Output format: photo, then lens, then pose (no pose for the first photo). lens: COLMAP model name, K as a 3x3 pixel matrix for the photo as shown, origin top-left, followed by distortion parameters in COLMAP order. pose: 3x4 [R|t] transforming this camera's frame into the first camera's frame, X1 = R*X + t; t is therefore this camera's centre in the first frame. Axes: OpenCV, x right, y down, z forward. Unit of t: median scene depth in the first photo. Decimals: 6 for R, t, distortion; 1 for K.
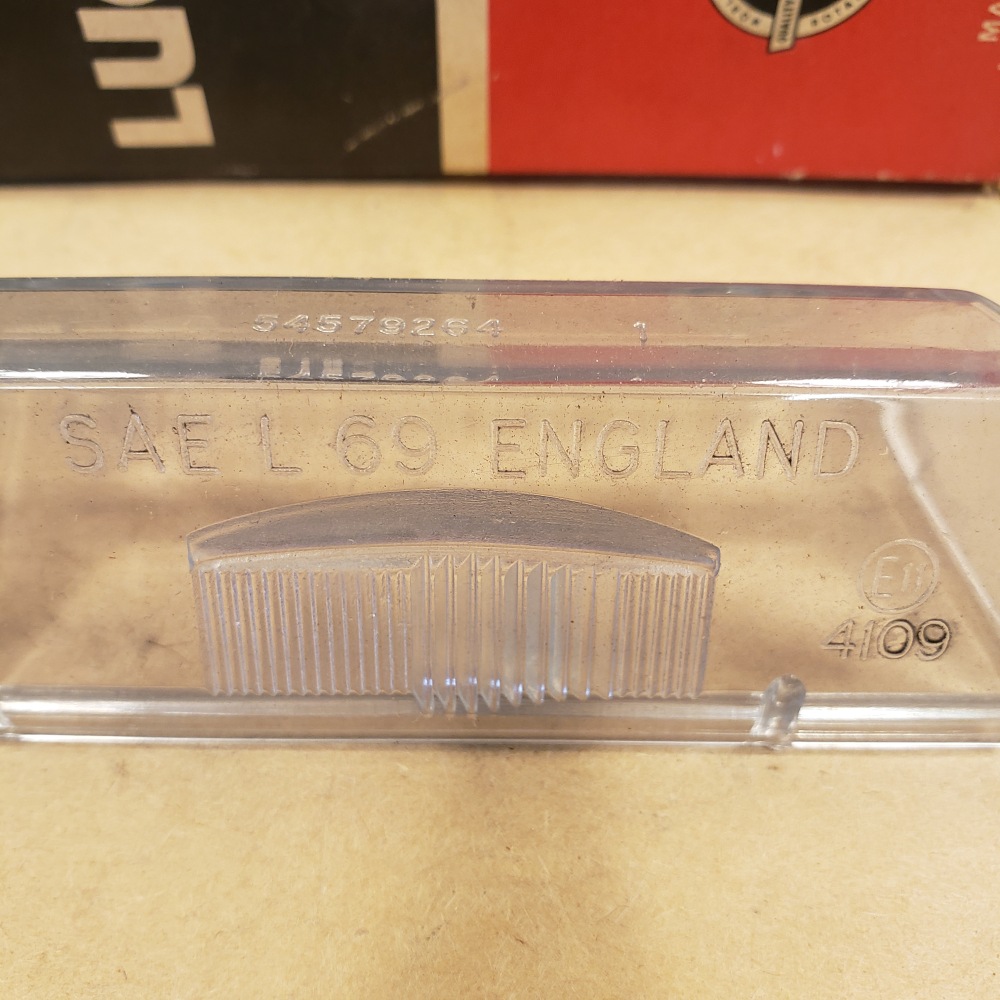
lens RADIAL K [[1141.7, 0, 514.1], [0, 1141.7, 498.1], [0, 0, 1]] dist [-0.073223, -0.001808]
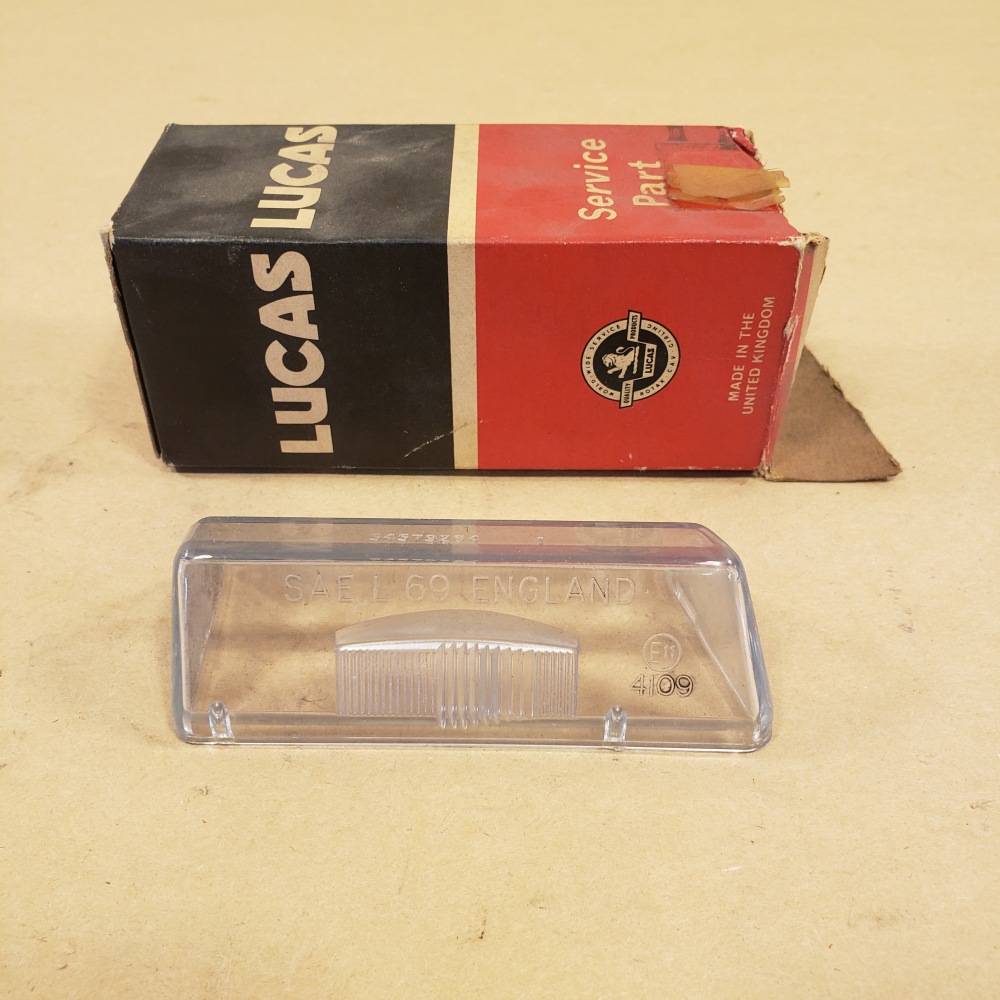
lens RADIAL K [[1096.5, 0, 499.2], [0, 1096.5, 498.1], [0, 0, 1]] dist [-0.014565, -0.026298]
pose [[0.999867, -0.000286, -0.016311, 0.058119], [-0.003525, 0.972437, -0.233137, 0.252098], [0.015928, 0.233164, 0.972307, -1.026299]]
